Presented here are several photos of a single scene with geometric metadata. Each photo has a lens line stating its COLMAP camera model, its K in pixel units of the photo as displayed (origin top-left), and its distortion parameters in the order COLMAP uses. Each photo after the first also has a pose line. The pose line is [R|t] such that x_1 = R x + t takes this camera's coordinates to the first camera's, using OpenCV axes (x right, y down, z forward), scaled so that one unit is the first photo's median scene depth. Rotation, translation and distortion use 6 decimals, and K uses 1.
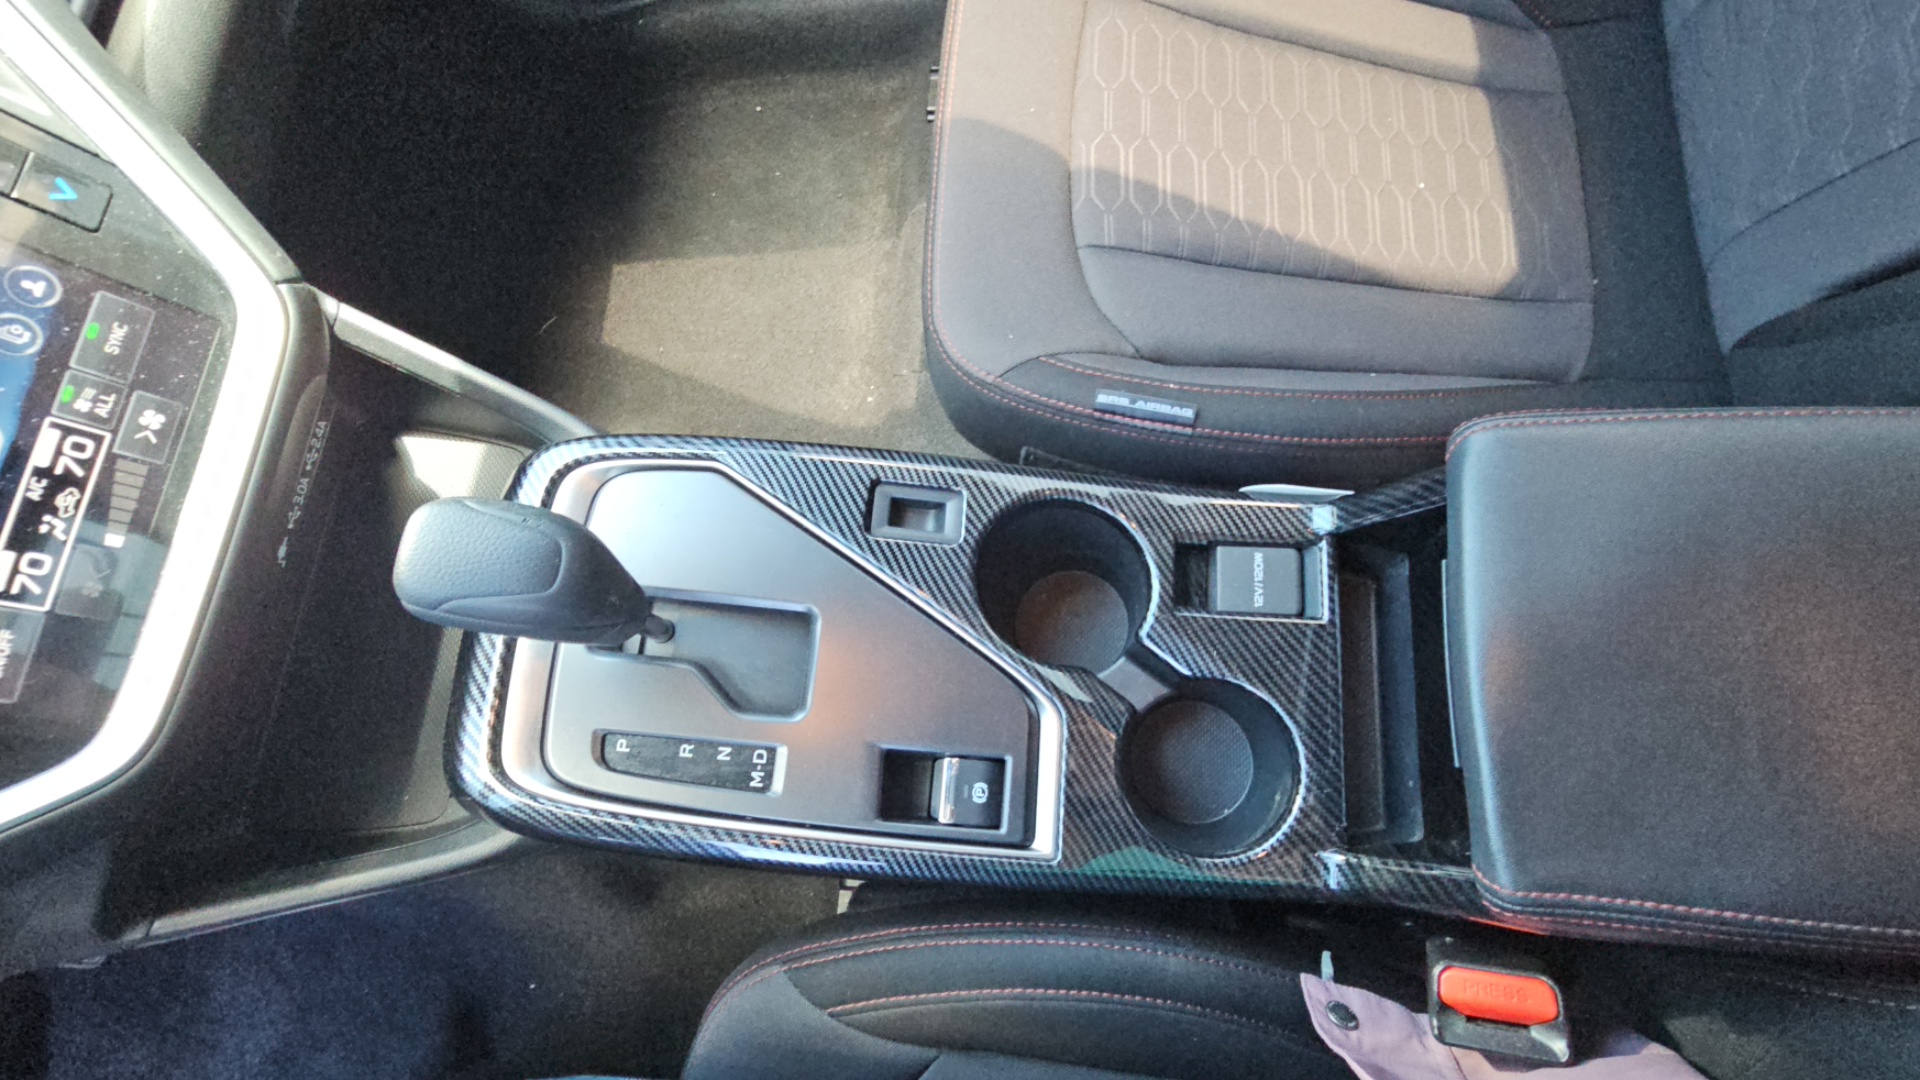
lens RADIAL K [[863.1, 0, 965.7], [0, 863.1, 545.9], [0, 0, 1]] dist [0.009319, -0.007654]
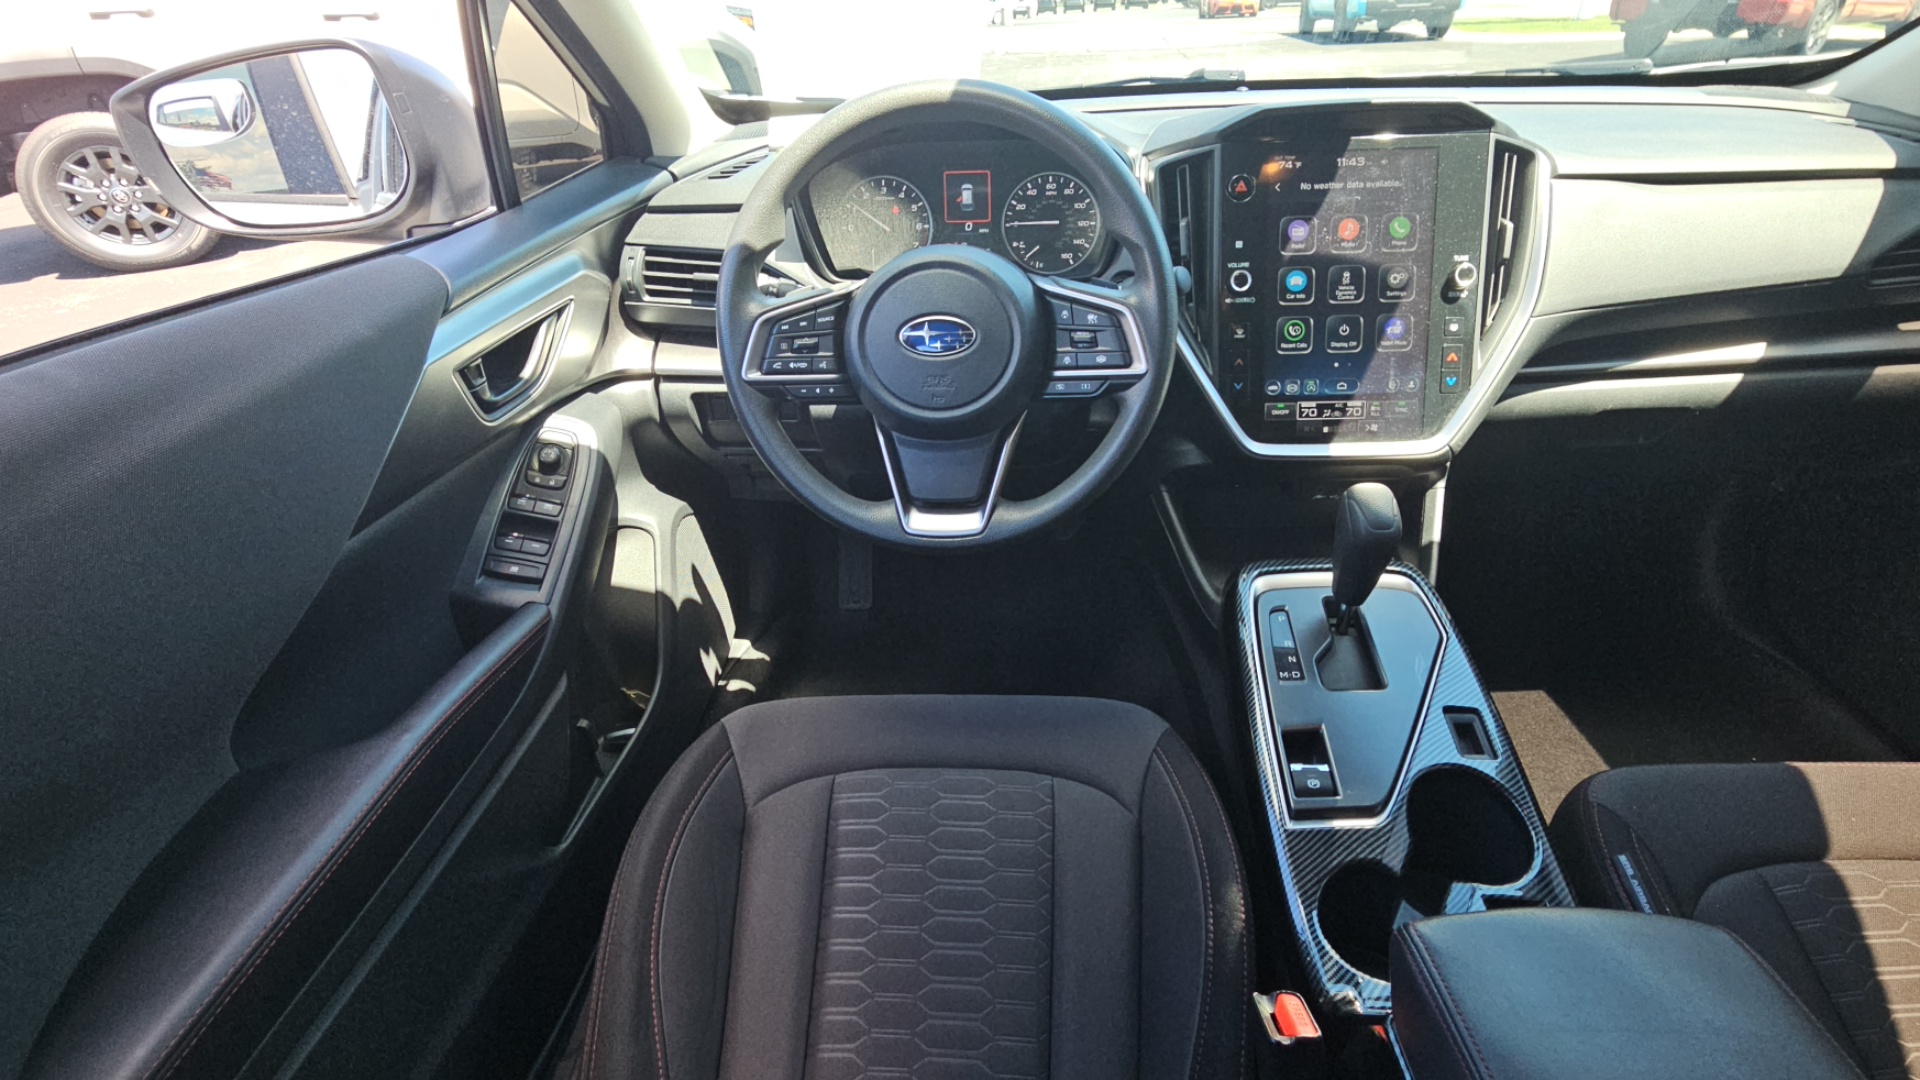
lens RADIAL K [[863.1, 0, 985.0], [0, 863.1, 544.6], [0, 0, 1]] dist [0.009319, -0.007654]
pose [[0.038013, 0.628508, -0.776874, 1.029830], [-0.955728, 0.249876, 0.155391, 0.532610], [0.291787, 0.736573, 0.610181, -0.557835]]
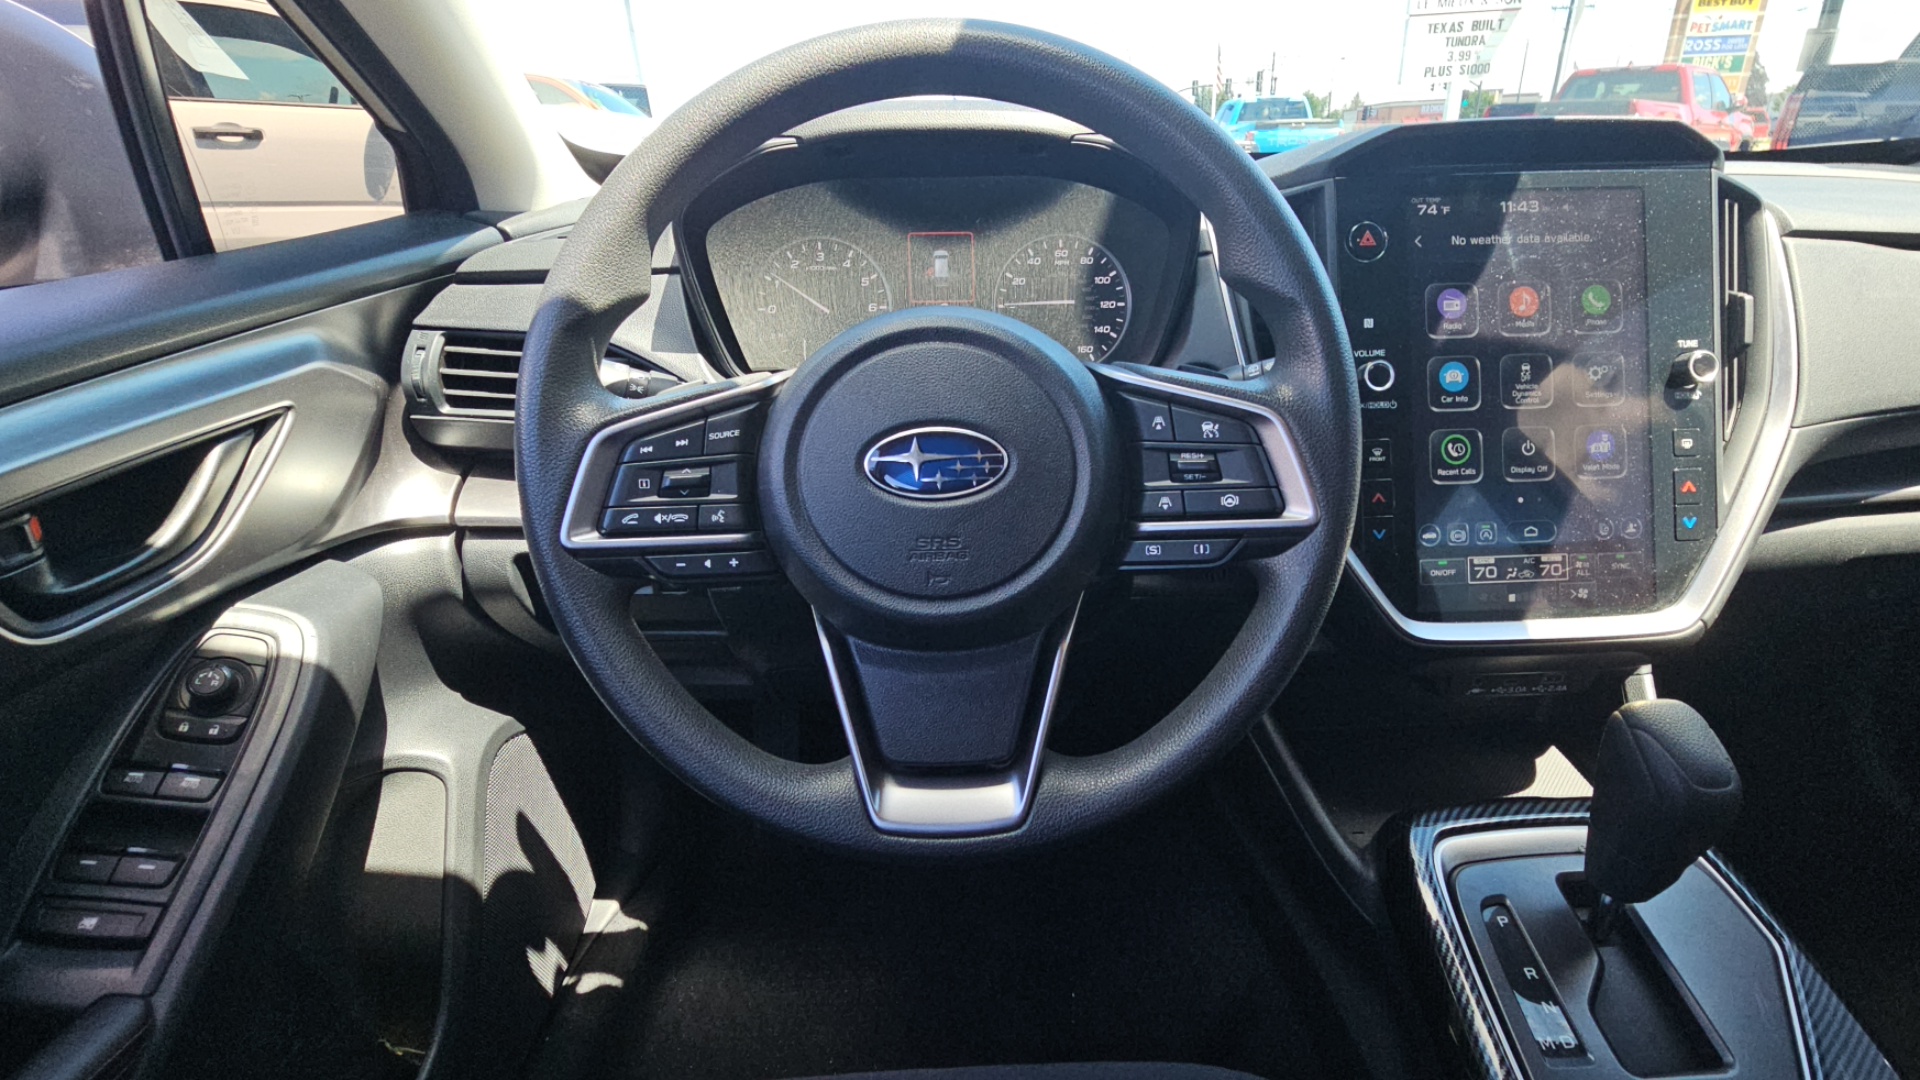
lens RADIAL K [[863.1, 0, 985.0], [0, 863.1, 546.1], [0, 0, 1]] dist [0.009319, -0.007654]
pose [[0.124397, 0.512262, -0.849772, 0.270555], [-0.957650, 0.286120, 0.032290, 0.729682], [0.259678, 0.809767, 0.526160, -0.243222]]
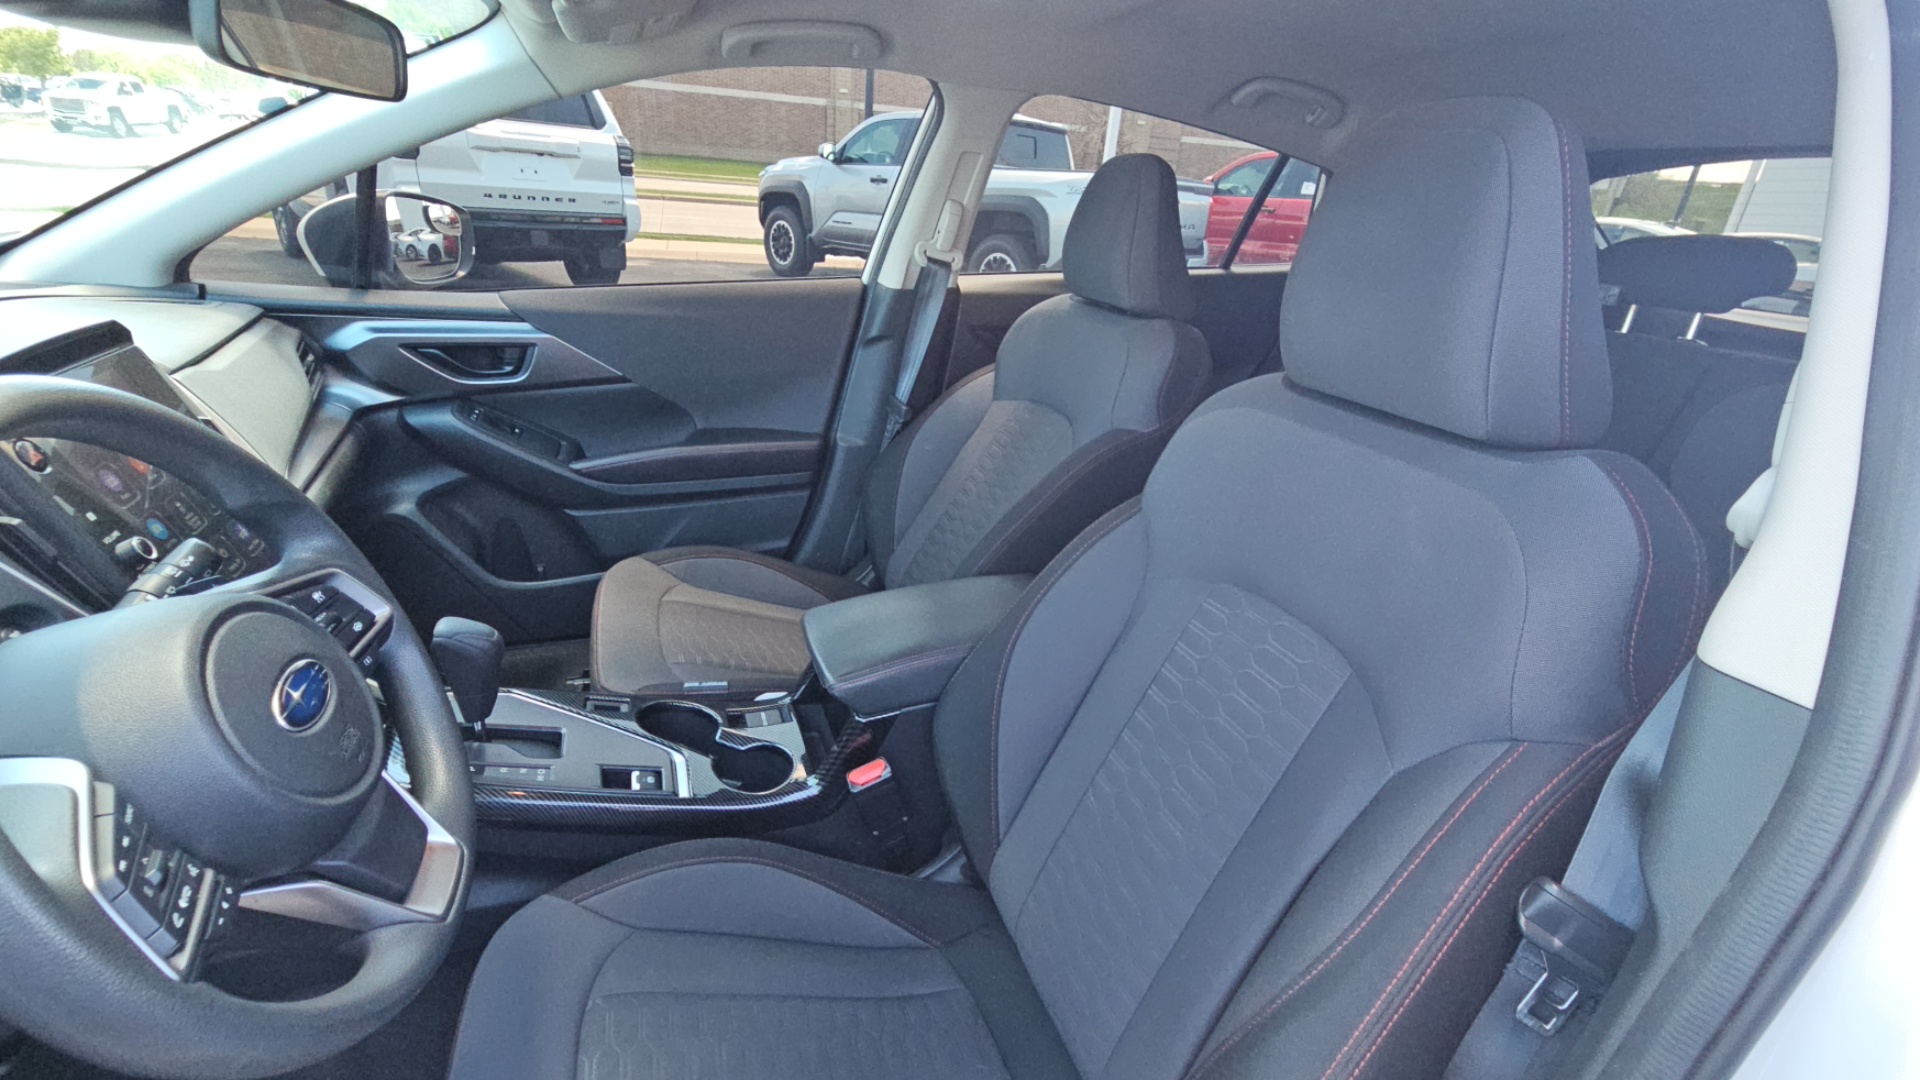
lens RADIAL K [[863.1, 0, 978.1], [0, 863.1, 537.3], [0, 0, 1]] dist [0.009319, -0.007654]
pose [[0.887501, 0.003474, 0.460793, -0.271813], [0.367235, 0.598711, -0.711817, 1.852286], [-0.278354, 0.800958, 0.530081, -0.924003]]
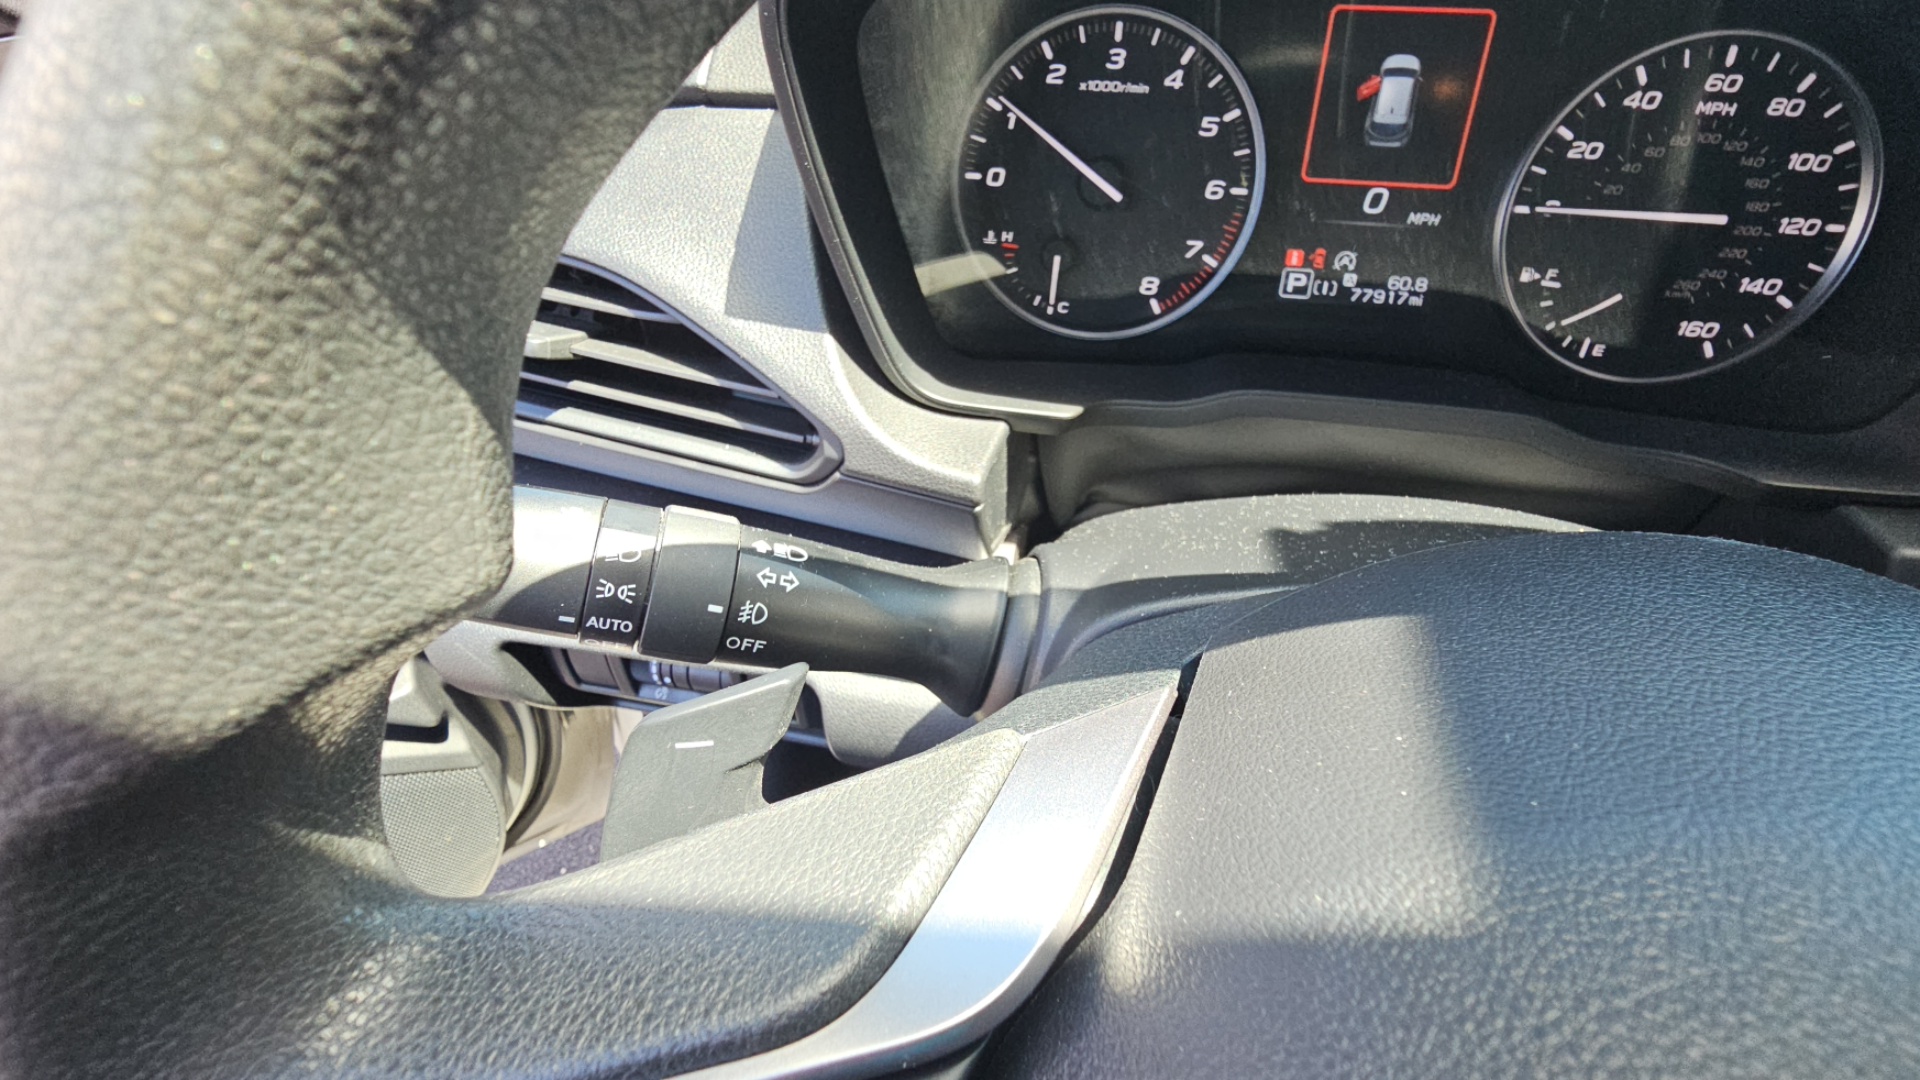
lens RADIAL K [[863.1, 0, 983.4], [0, 863.1, 544.0], [0, 0, 1]] dist [0.009319, -0.007654]
pose [[-0.095536, 0.738632, -0.667305, -0.654155], [-0.956023, 0.118662, 0.268216, 0.885571], [0.277296, 0.663583, 0.694812, -0.168386]]
